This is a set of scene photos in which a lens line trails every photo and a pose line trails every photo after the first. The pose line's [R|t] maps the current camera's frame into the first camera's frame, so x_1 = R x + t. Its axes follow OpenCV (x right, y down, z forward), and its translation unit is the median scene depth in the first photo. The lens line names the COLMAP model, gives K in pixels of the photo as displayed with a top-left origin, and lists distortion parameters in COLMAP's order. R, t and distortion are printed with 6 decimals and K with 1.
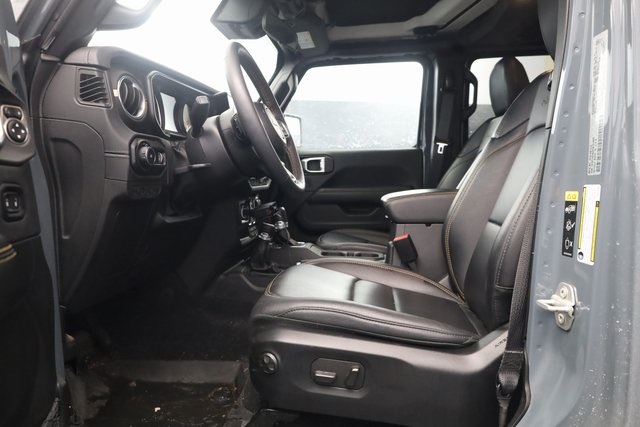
lens RADIAL K [[430.3, 0, 320.0], [0, 430.3, 213.5], [0, 0, 1]] dist [-0.031098, 0.000367]
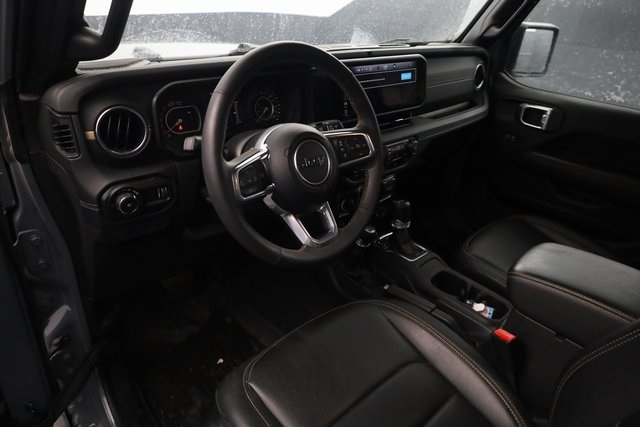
lens RADIAL K [[430.3, 0, 320.0], [0, 430.3, 213.5], [0, 0, 1]] dist [-0.031098, 0.000367]
pose [[0.760033, 0.356503, -0.543374, 0.157772], [-0.131684, 0.903245, 0.408421, -0.209176], [0.636403, -0.238860, 0.733442, 0.228392]]
